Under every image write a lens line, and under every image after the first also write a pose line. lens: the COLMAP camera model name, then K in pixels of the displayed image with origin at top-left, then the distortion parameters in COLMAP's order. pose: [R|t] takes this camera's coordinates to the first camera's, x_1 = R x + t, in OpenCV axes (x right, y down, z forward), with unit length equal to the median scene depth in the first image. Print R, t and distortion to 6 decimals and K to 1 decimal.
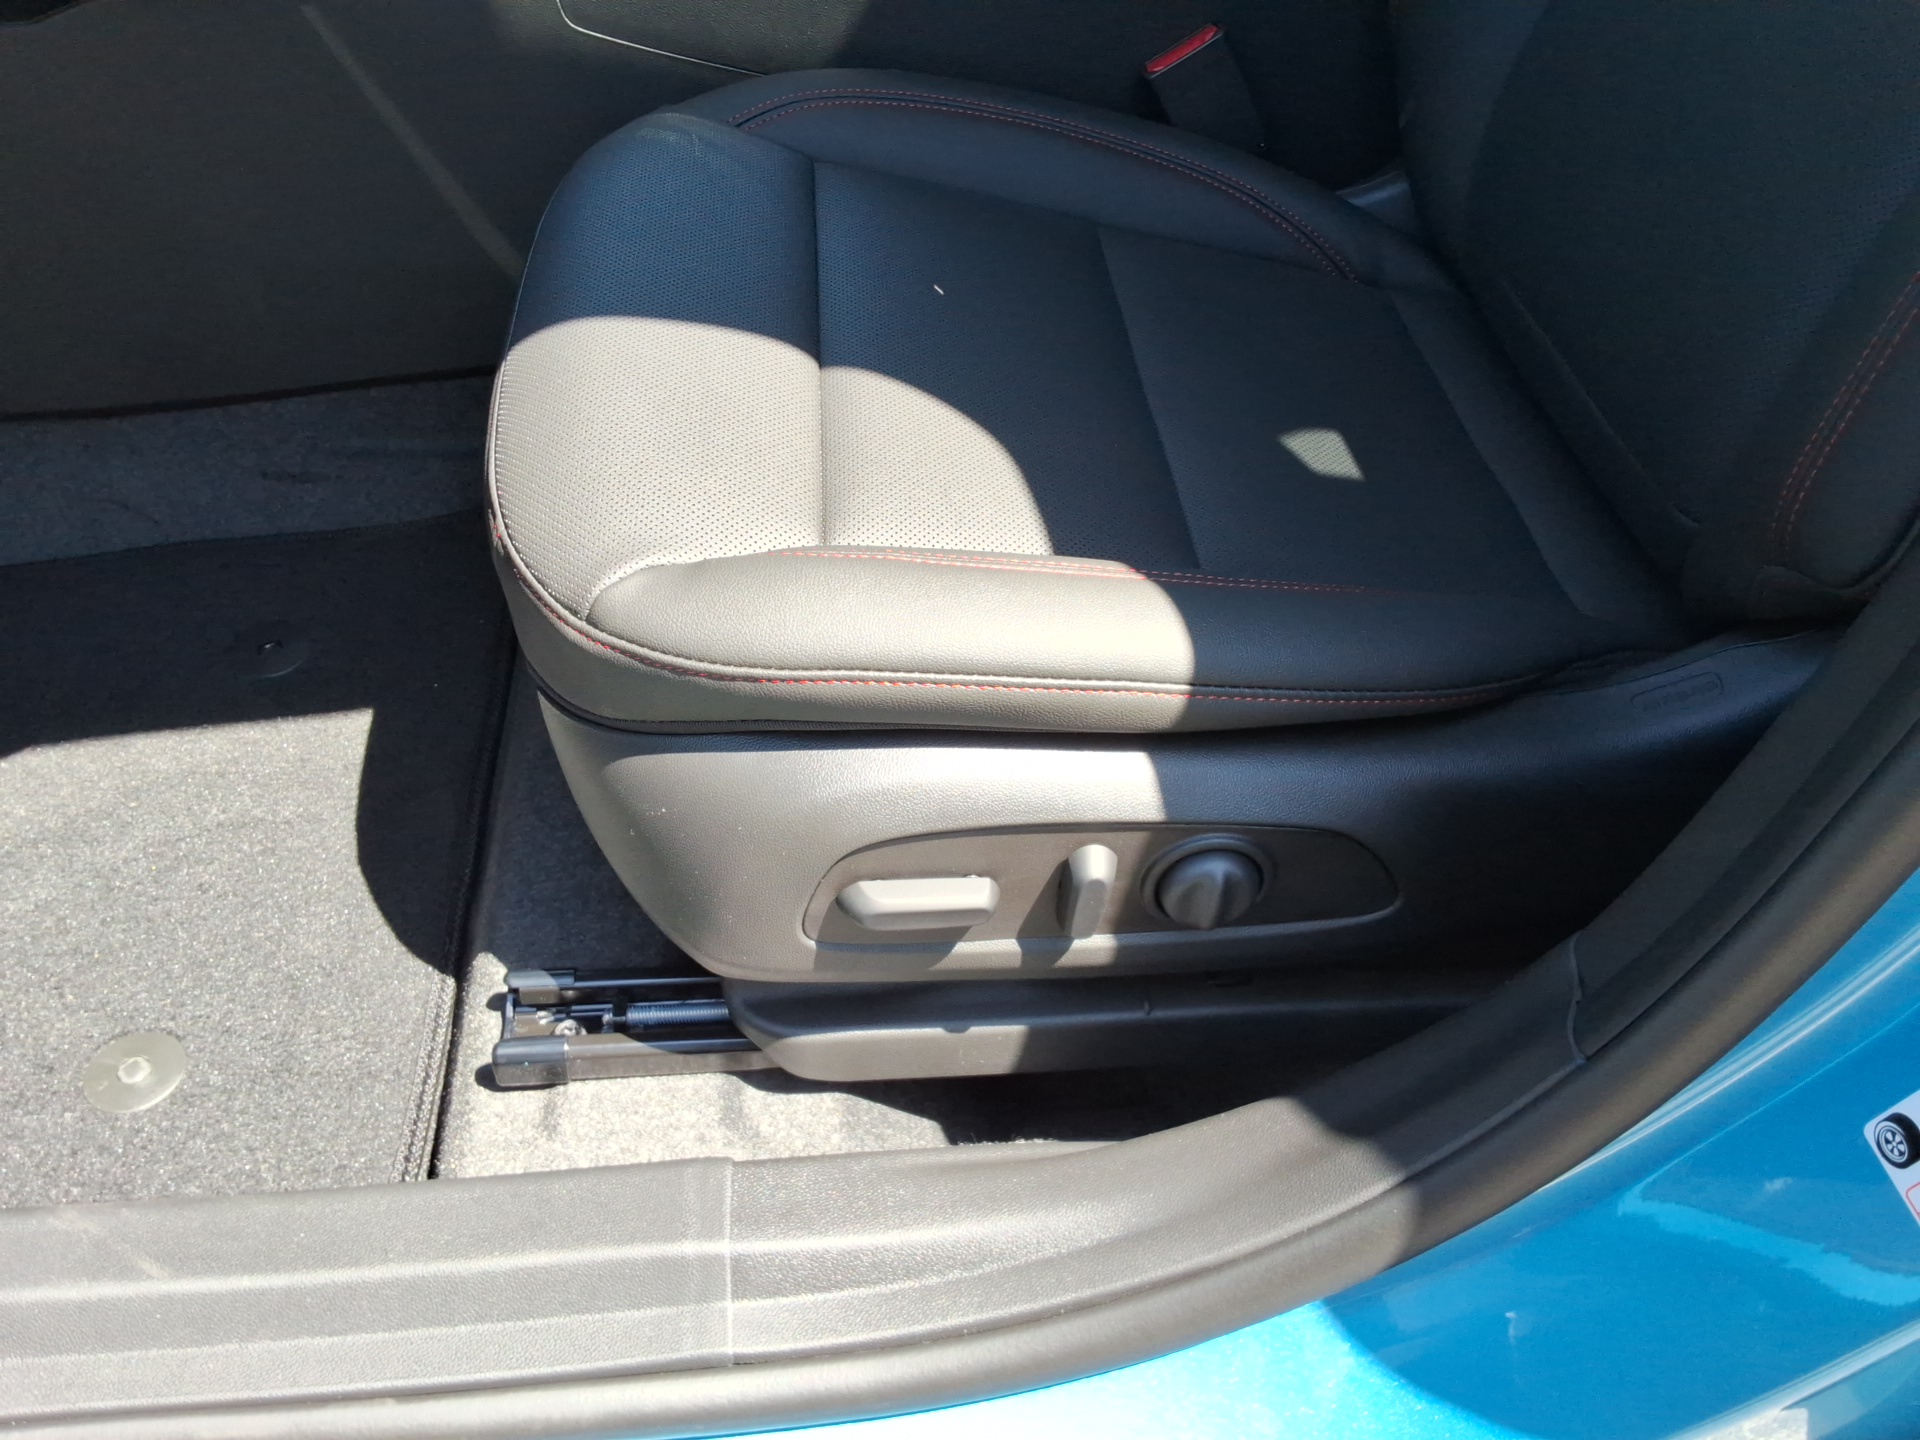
lens RADIAL K [[1554.1, 0, 984.8], [0, 1554.1, 717.9], [0, 0, 1]] dist [0.084296, -0.139109]
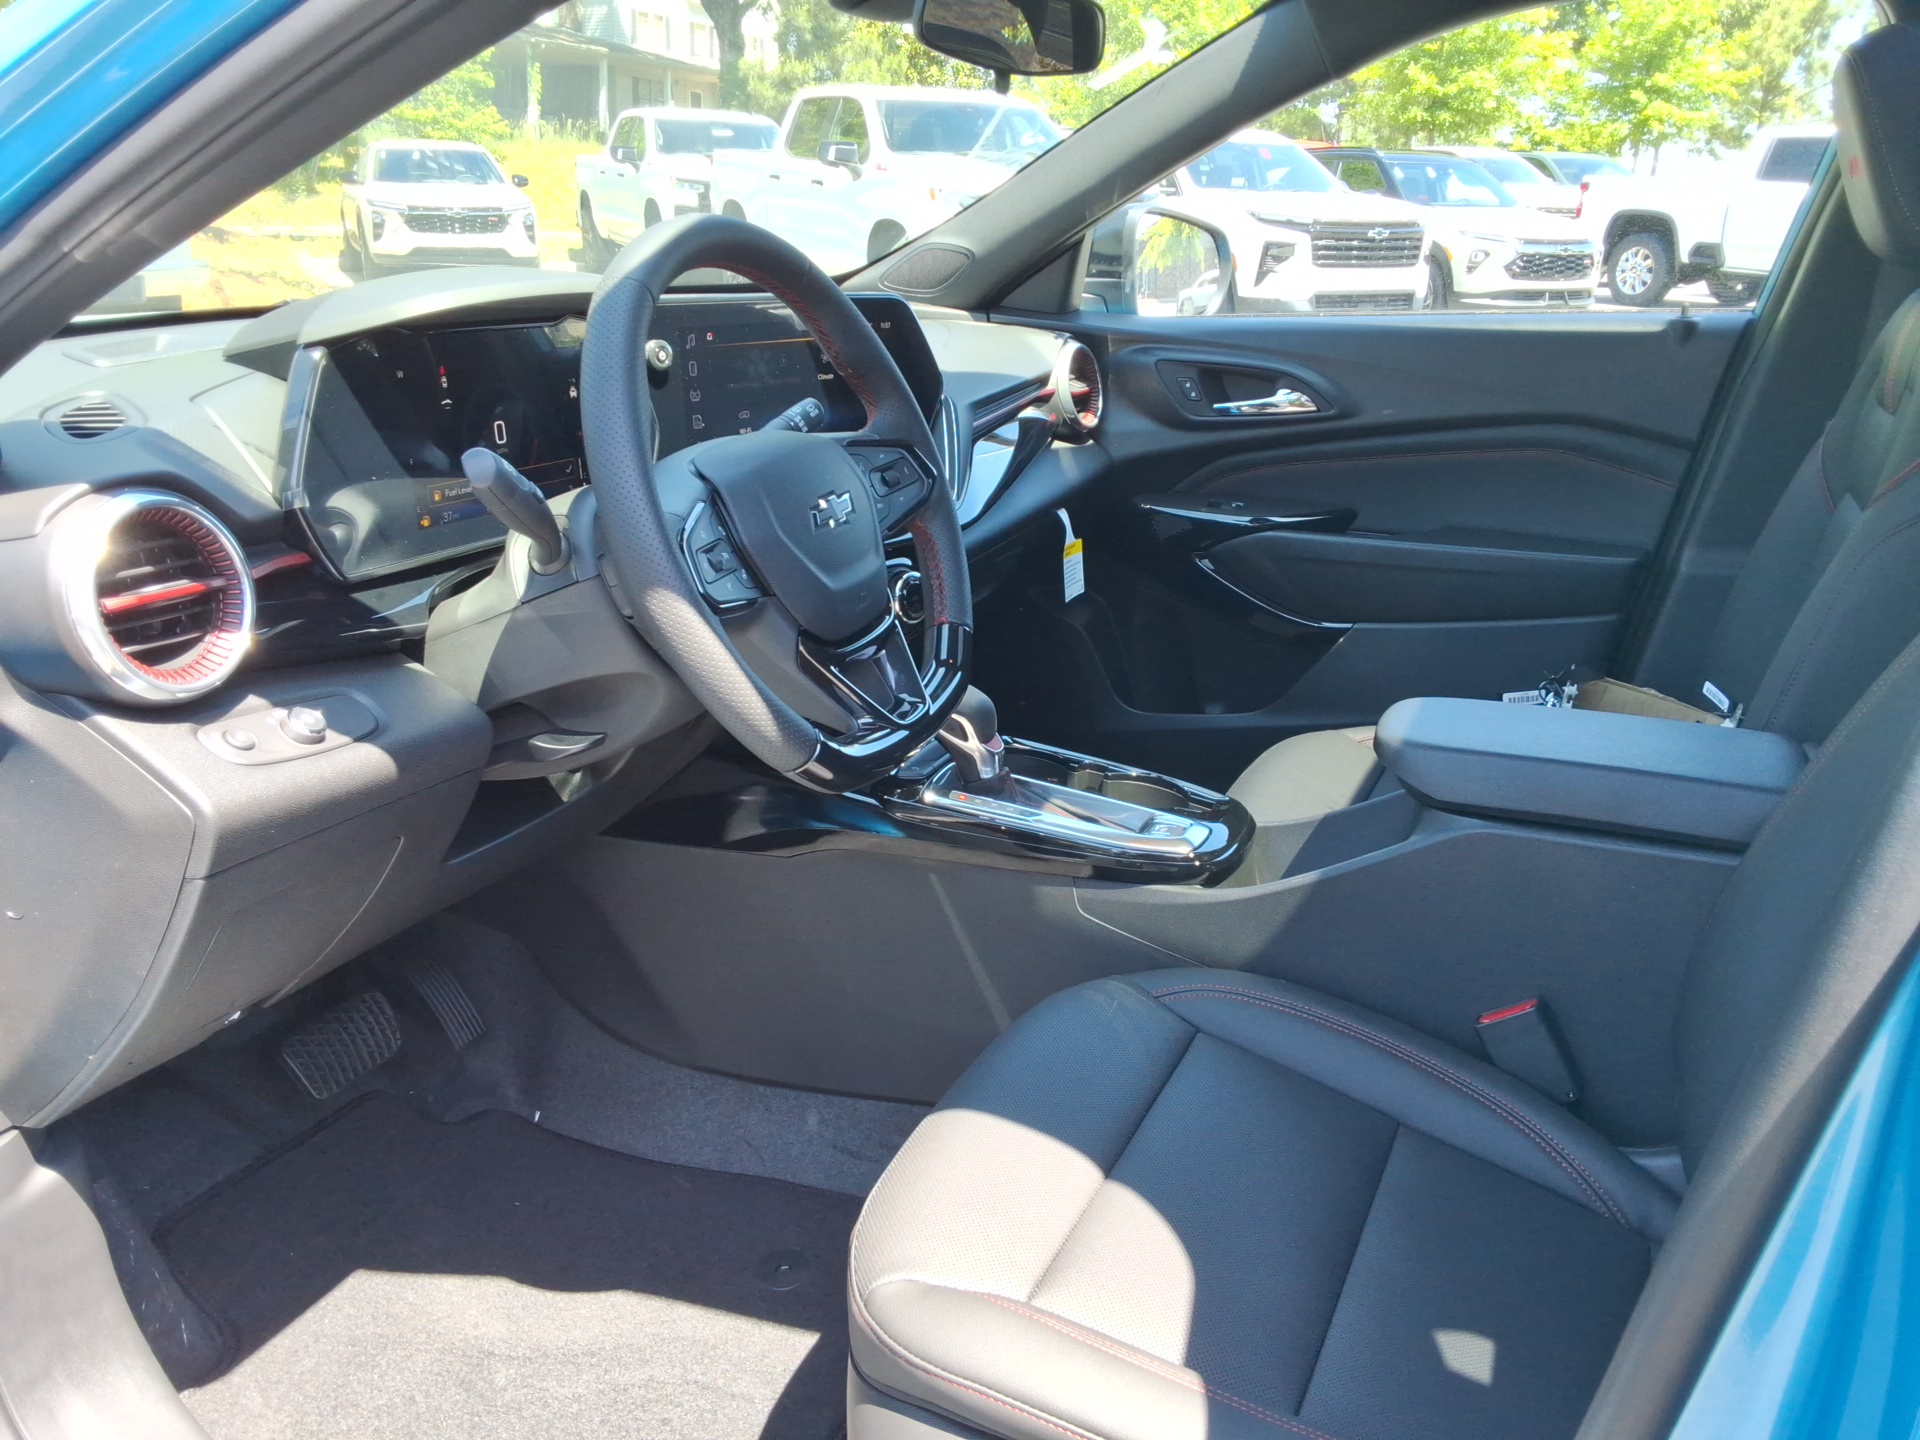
lens RADIAL K [[1523.6, 0, 956.2], [0, 1523.6, 731.8], [0, 0, 1]] dist [0.092460, -0.145834]
pose [[0.866905, 0.121035, -0.483555, 0.416656], [-0.321263, 0.877389, -0.356340, -0.035454], [0.381137, 0.464261, 0.799497, -0.396537]]
